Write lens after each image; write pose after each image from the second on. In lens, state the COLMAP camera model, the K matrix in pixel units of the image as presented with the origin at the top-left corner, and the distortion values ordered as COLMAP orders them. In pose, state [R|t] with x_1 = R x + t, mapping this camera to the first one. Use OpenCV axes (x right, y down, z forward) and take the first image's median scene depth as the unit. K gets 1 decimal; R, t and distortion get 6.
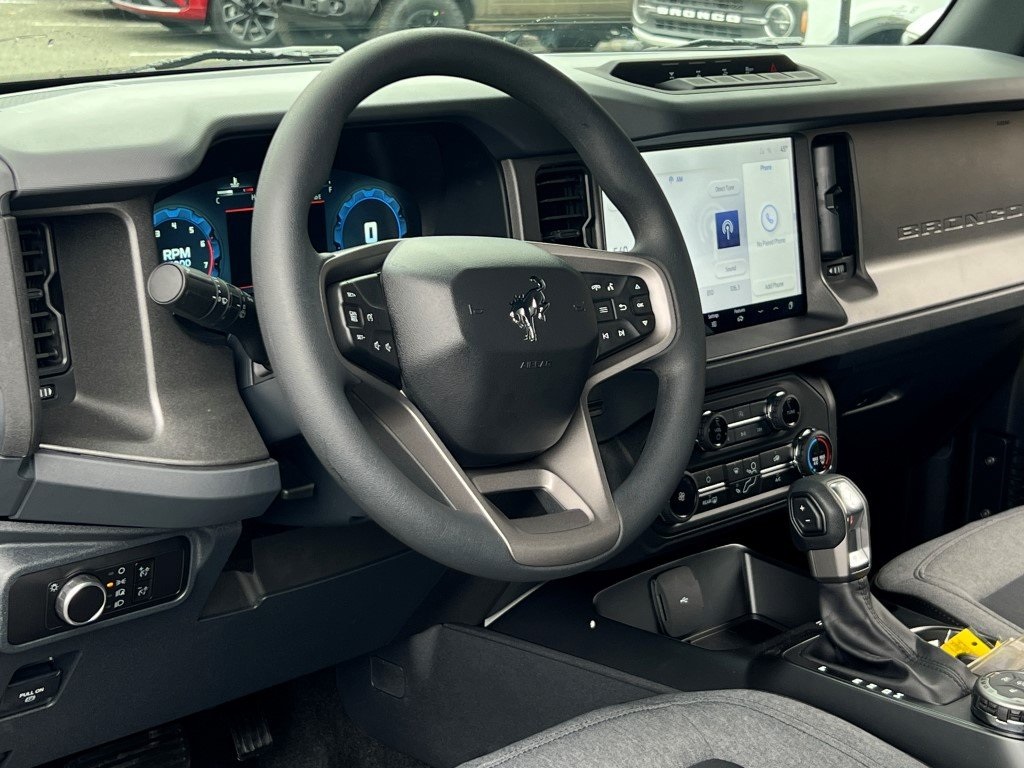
lens RADIAL K [[1721.5, 0, 513.6], [0, 1721.5, 387.4], [0, 0, 1]] dist [0.039388, 0.000000]
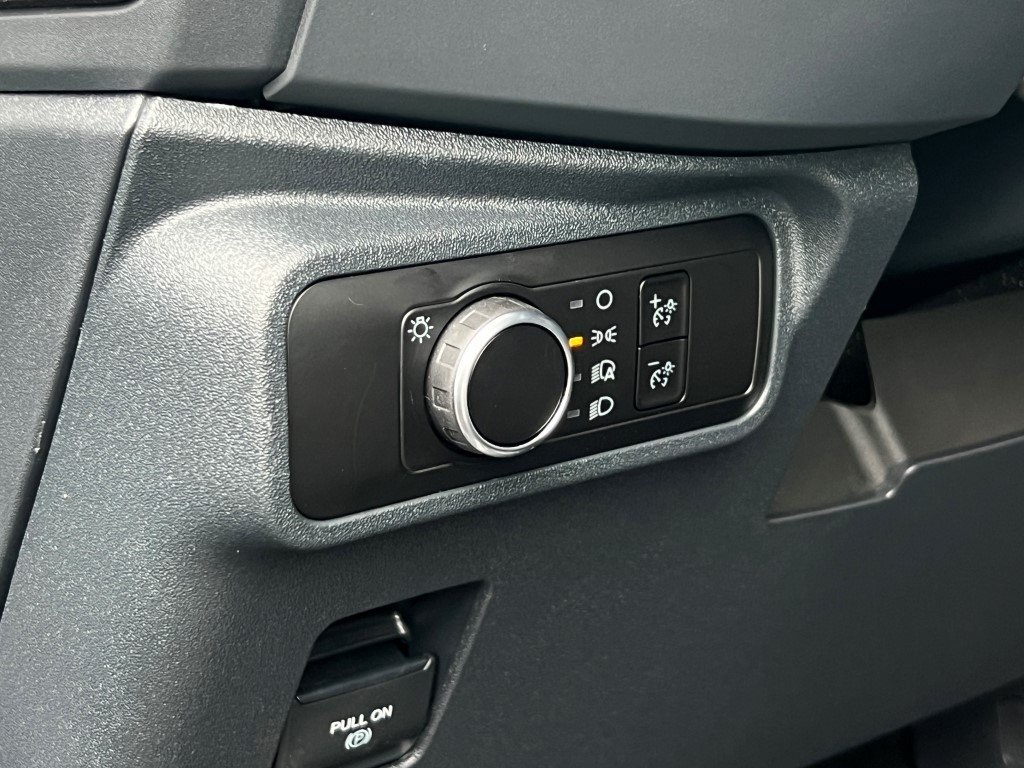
lens RADIAL K [[1810.8, 0, 513.7], [0, 1810.8, 384.3], [0, 0, 1]] dist [0.322824, 0.000000]
pose [[0.986470, -0.101645, -0.128629, -0.196217], [0.088155, 0.990391, -0.106557, 0.154177], [0.138224, 0.093776, 0.985951, 0.638648]]
